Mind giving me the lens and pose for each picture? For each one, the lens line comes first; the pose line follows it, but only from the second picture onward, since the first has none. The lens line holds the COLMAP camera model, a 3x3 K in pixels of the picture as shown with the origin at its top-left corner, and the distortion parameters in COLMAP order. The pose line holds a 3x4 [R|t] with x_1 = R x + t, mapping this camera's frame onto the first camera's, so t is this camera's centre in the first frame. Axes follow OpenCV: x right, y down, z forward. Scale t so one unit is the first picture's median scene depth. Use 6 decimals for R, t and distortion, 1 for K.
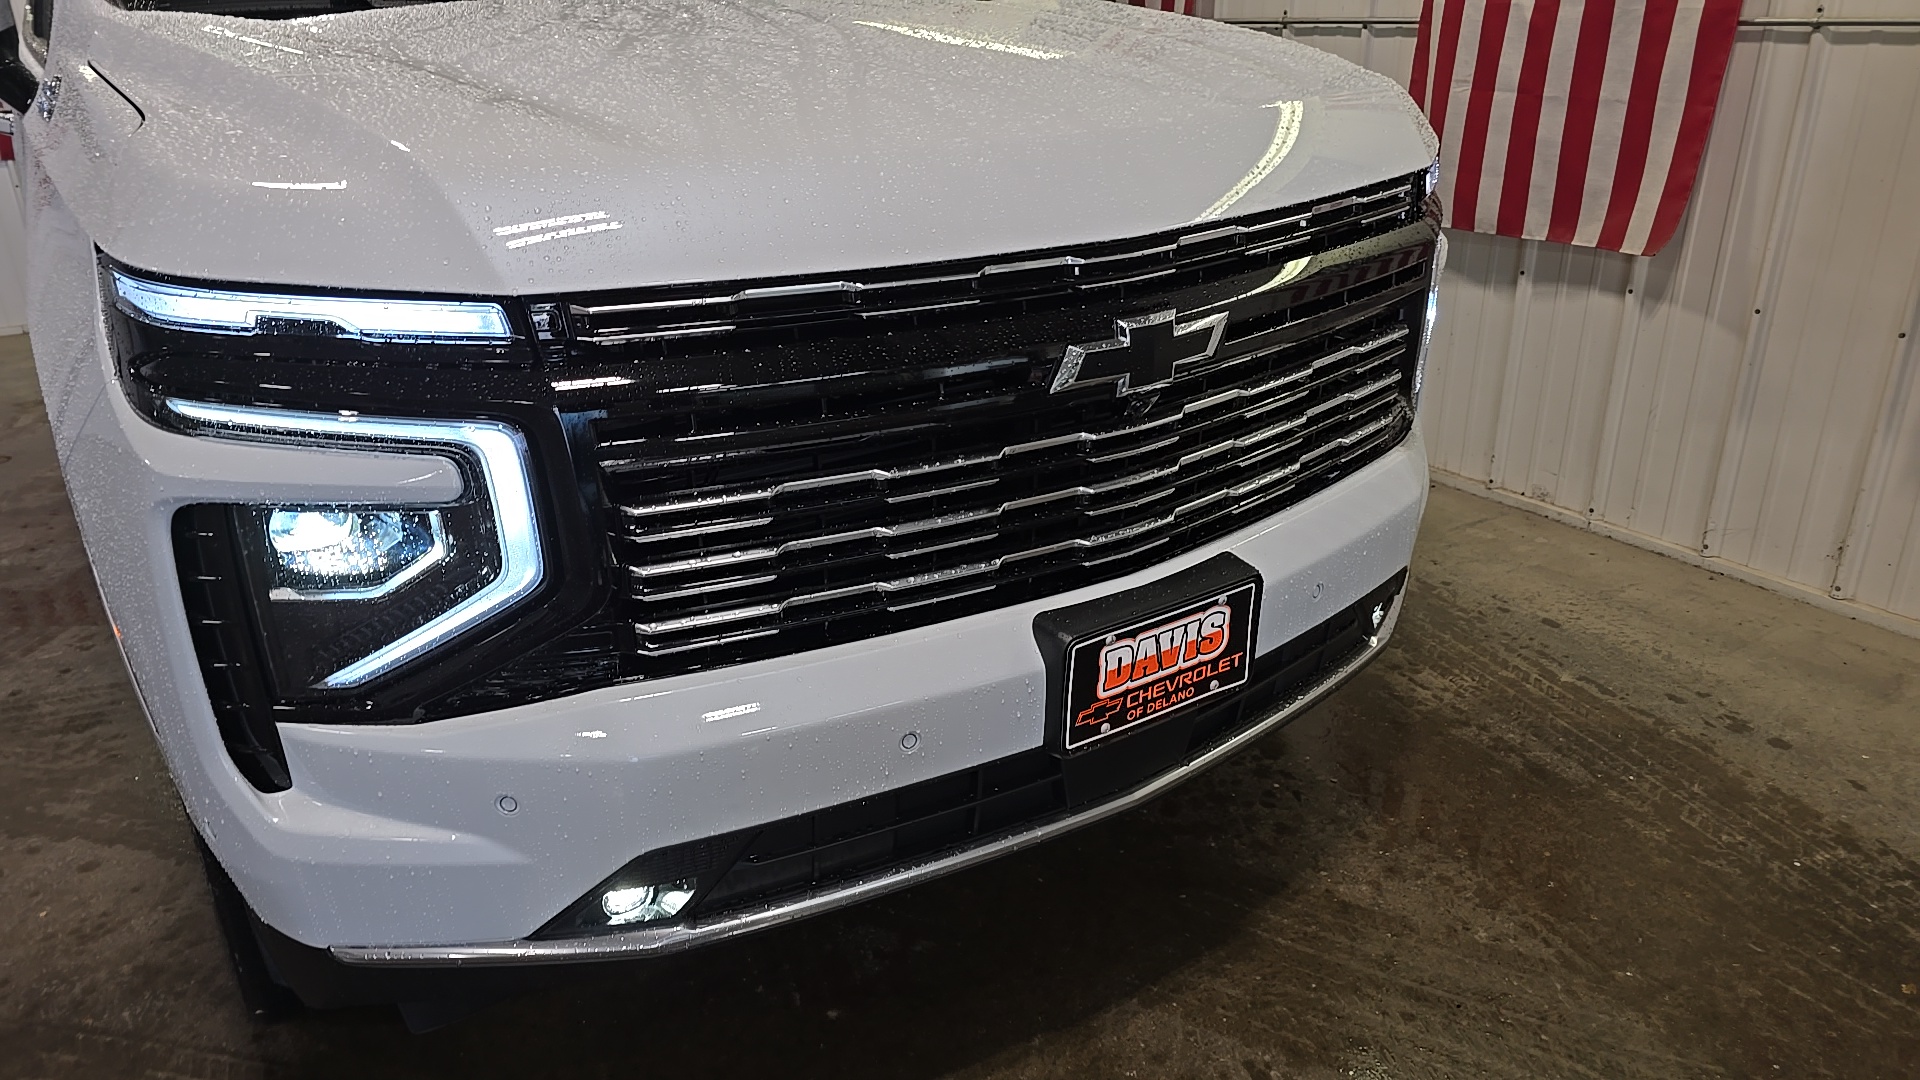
lens RADIAL K [[1293.0, 0, 965.4], [0, 1293.0, 538.2], [0, 0, 1]] dist [0.058454, -0.049670]
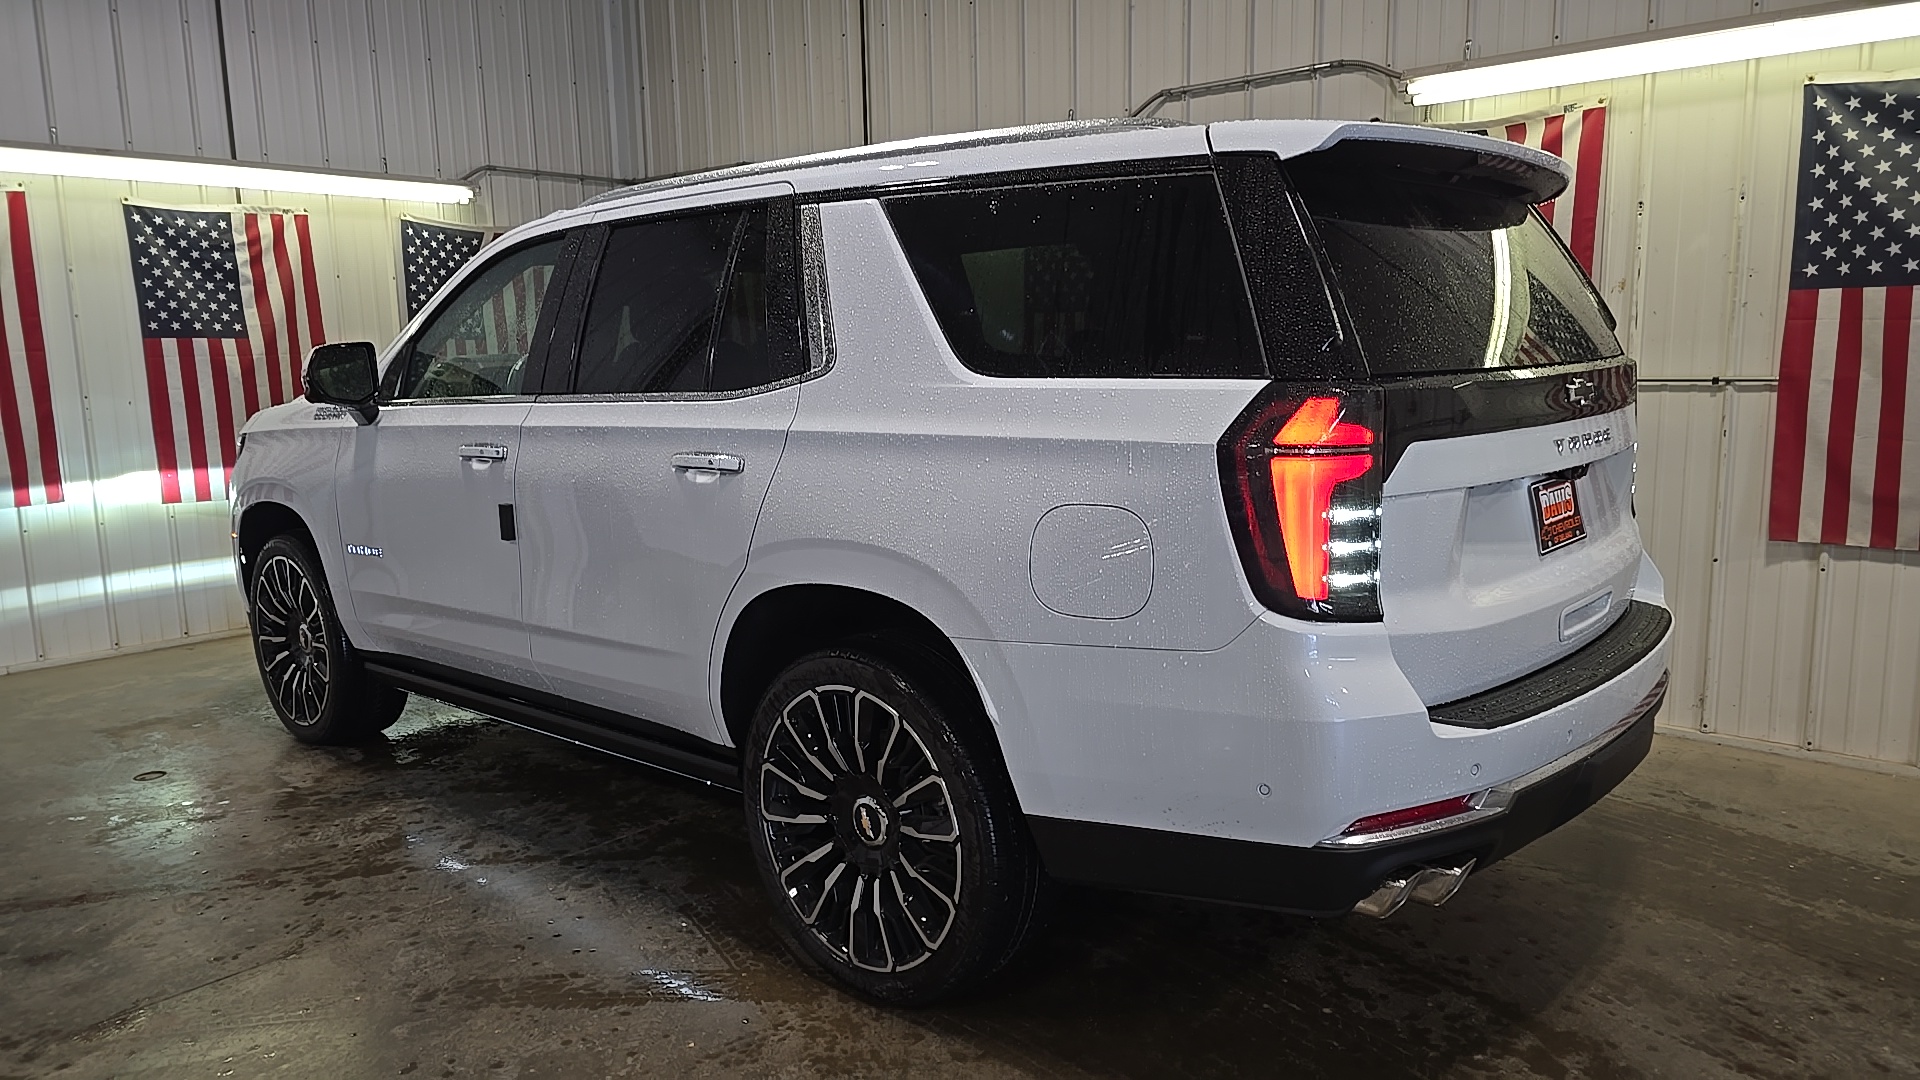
lens RADIAL K [[1293.0, 0, 965.4], [0, 1293.0, 538.2], [0, 0, 1]] dist [0.058454, -0.049670]
pose [[0.964399, -0.035357, 0.262076, -0.623817], [0.098478, 0.967761, -0.231821, 0.107222], [-0.245431, 0.249377, 0.936790, -0.305155]]
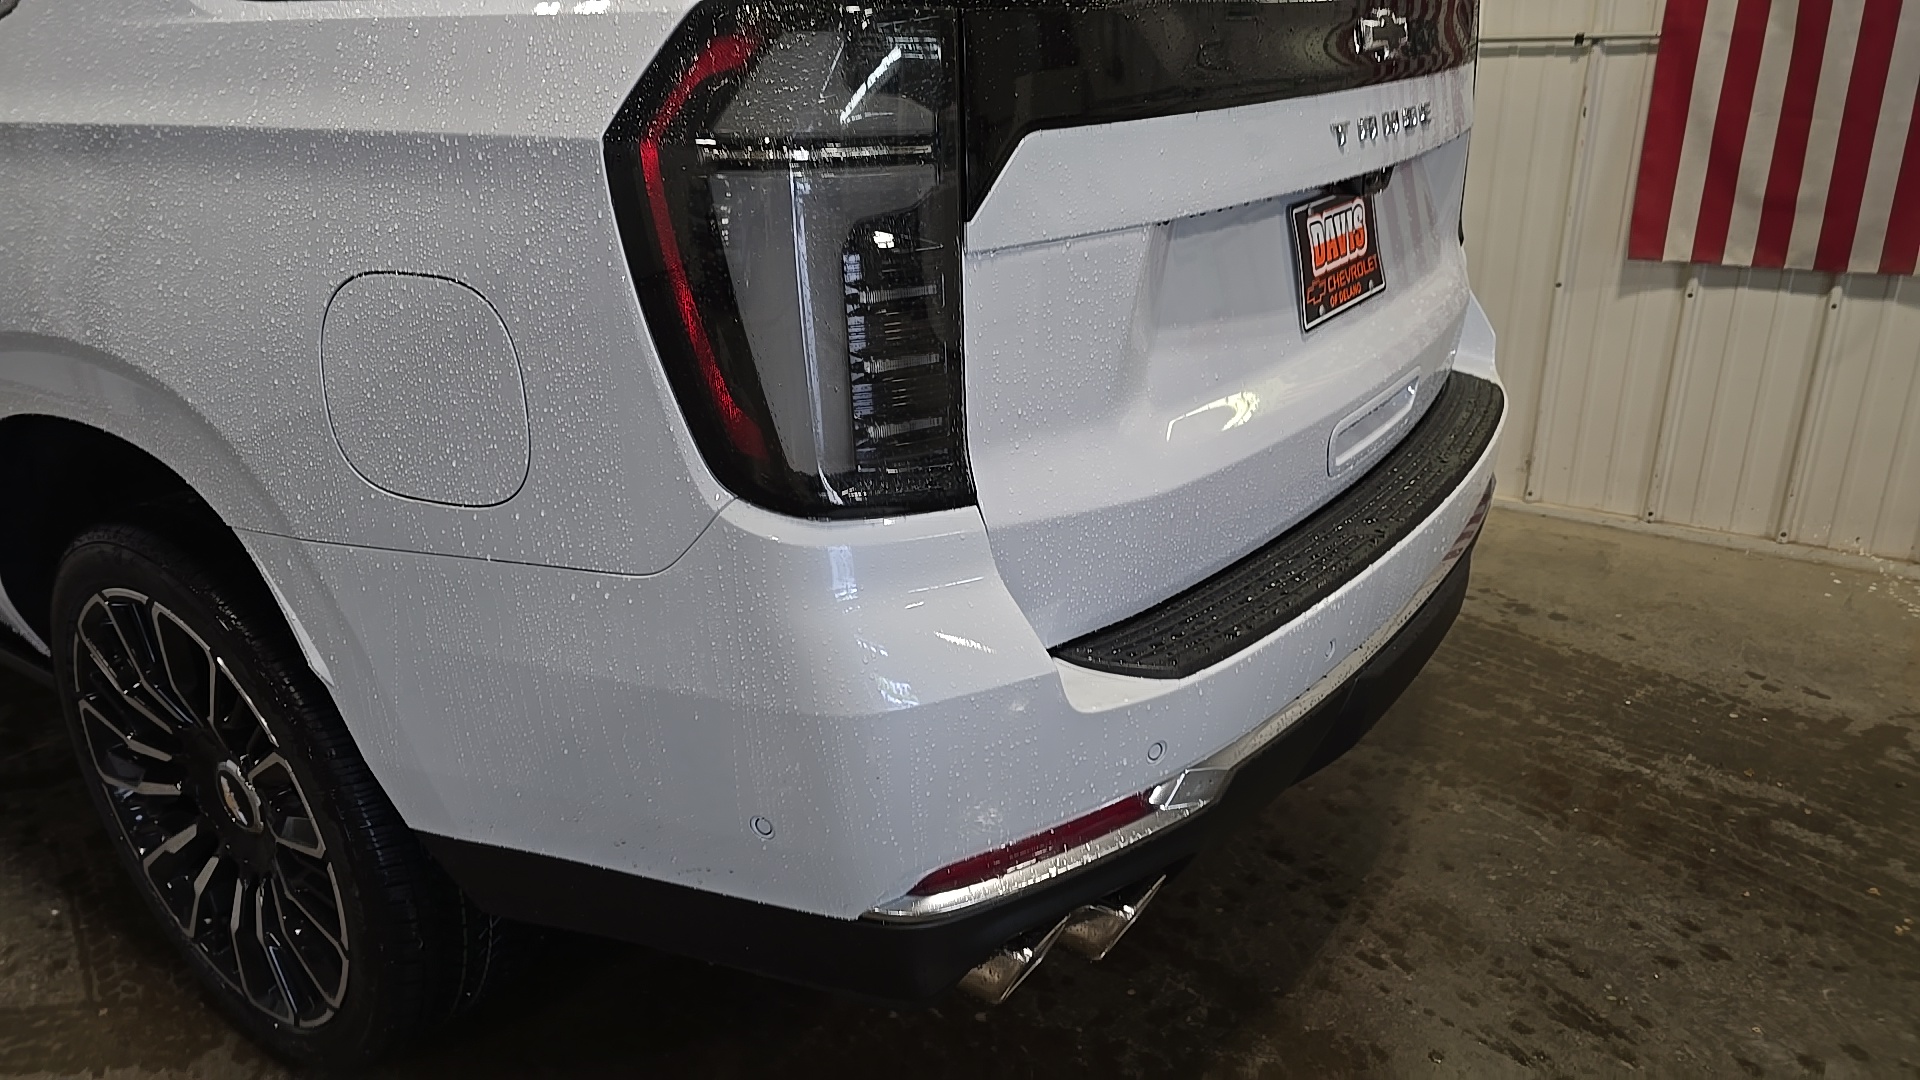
lens RADIAL K [[1293.0, 0, 965.4], [0, 1293.0, 538.2], [0, 0, 1]] dist [0.058454, -0.049670]
pose [[0.926448, -0.139000, 0.349819, -0.294776], [0.147999, 0.988987, 0.001017, -0.000239], [-0.346108, 0.050831, 0.936817, 0.037879]]
